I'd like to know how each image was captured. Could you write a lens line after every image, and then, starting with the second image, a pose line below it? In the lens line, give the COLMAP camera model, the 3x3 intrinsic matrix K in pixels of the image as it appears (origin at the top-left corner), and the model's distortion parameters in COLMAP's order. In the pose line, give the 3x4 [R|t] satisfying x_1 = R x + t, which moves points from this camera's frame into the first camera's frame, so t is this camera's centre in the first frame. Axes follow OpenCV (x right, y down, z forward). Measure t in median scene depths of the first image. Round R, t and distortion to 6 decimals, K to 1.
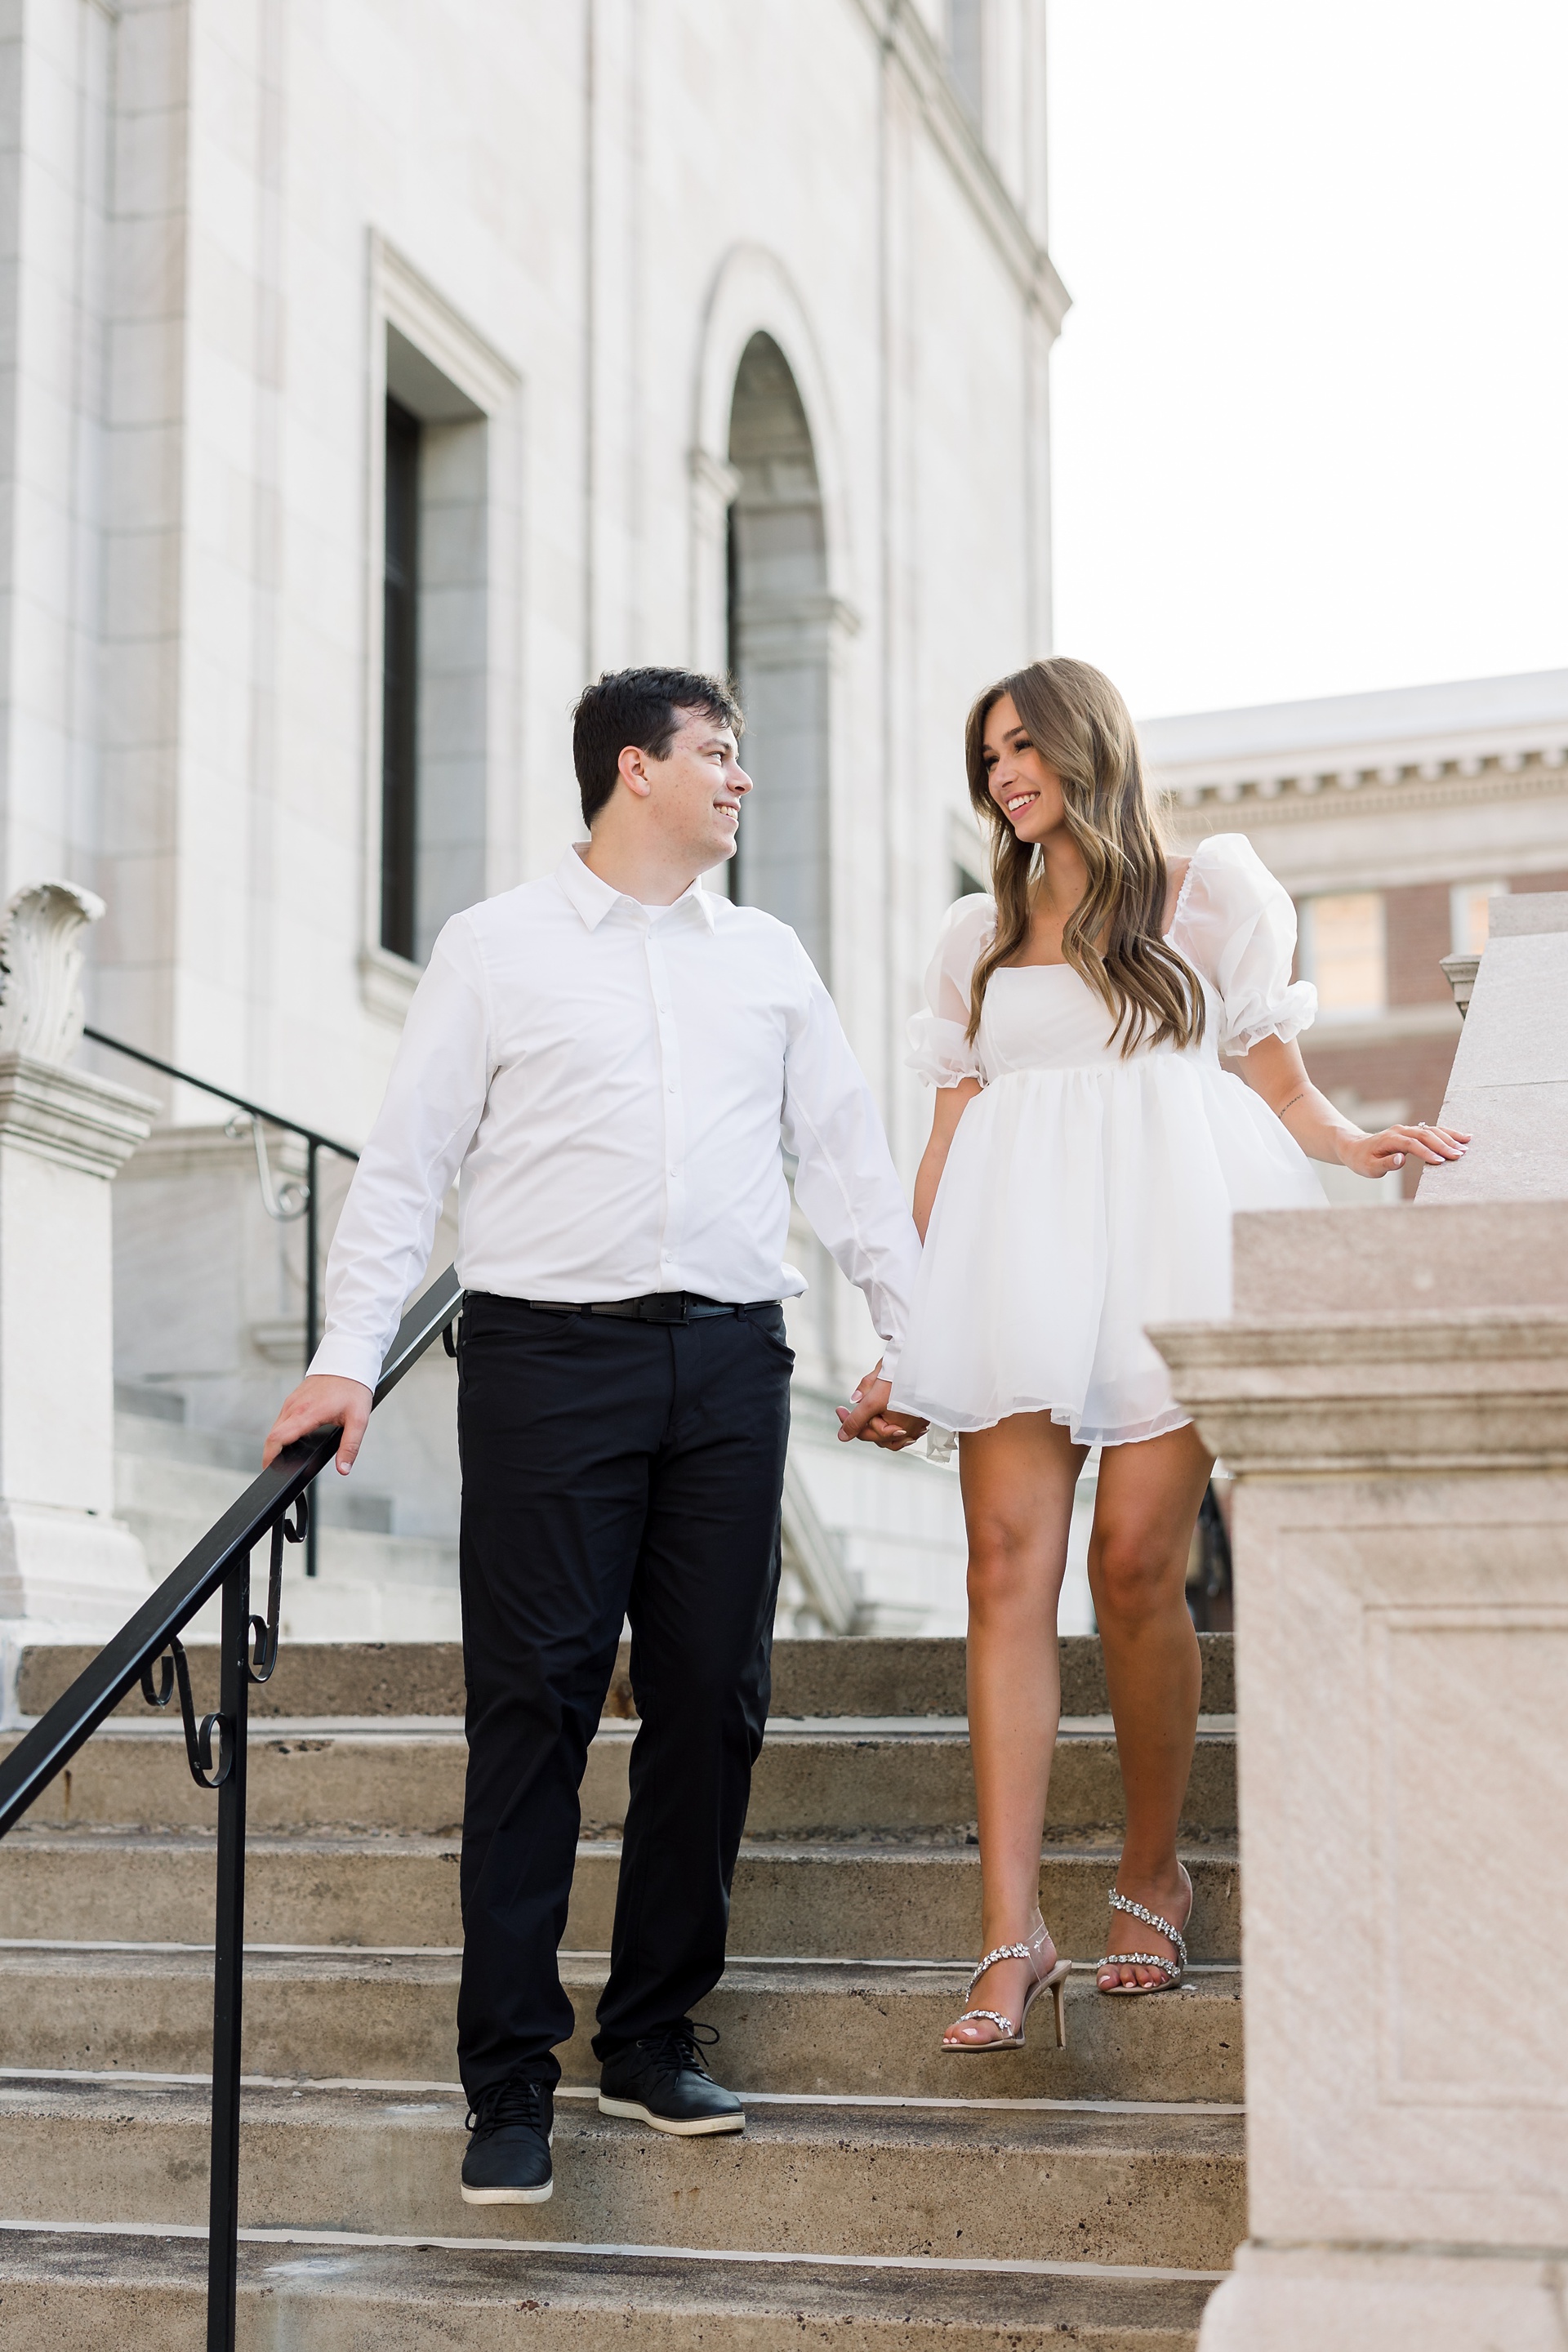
lens RADIAL K [[3897.2, 0, 671.8], [0, 3897.2, 1178.0], [0, 0, 1]] dist [0.028891, 0.036971]
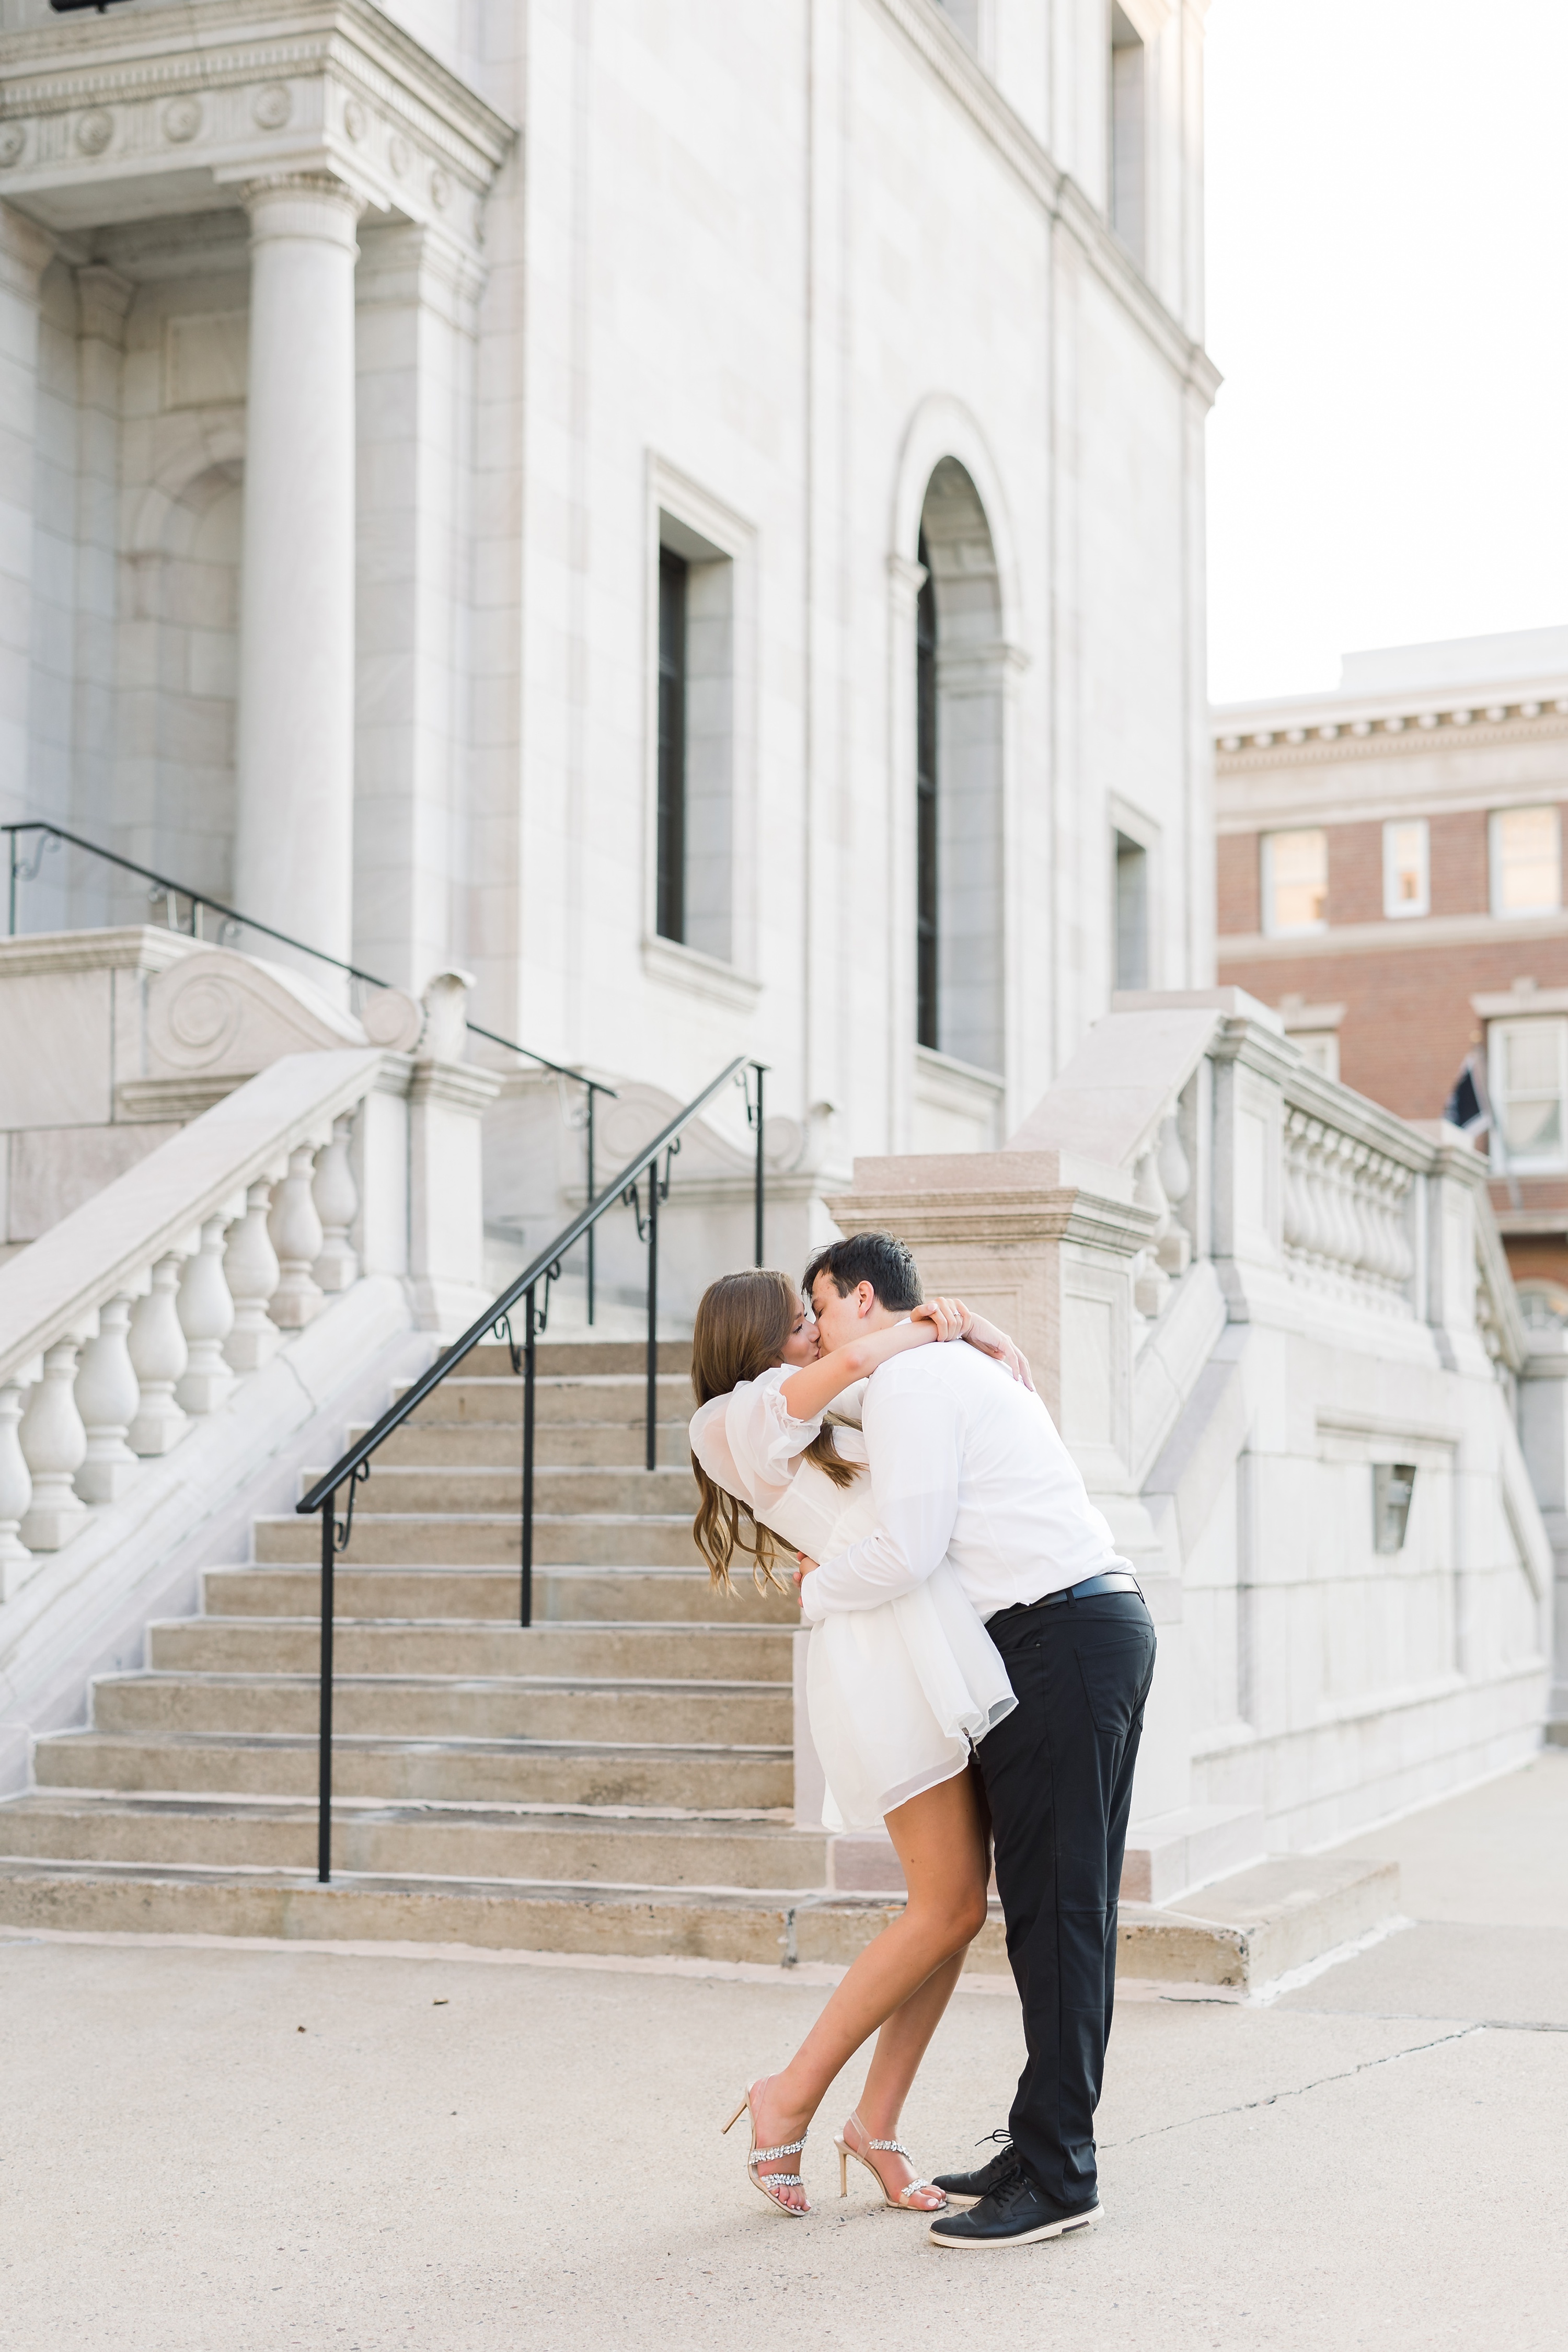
lens RADIAL K [[3578.5, 0, 784.0], [0, 3578.5, 1176.0], [0, 0, 1]] dist [0.016289, -0.001826]
pose [[0.998327, -0.002389, -0.057770, 0.056236], [0.004553, 0.999292, 0.037355, -0.017951], [0.057639, -0.037555, 0.997631, -0.392242]]
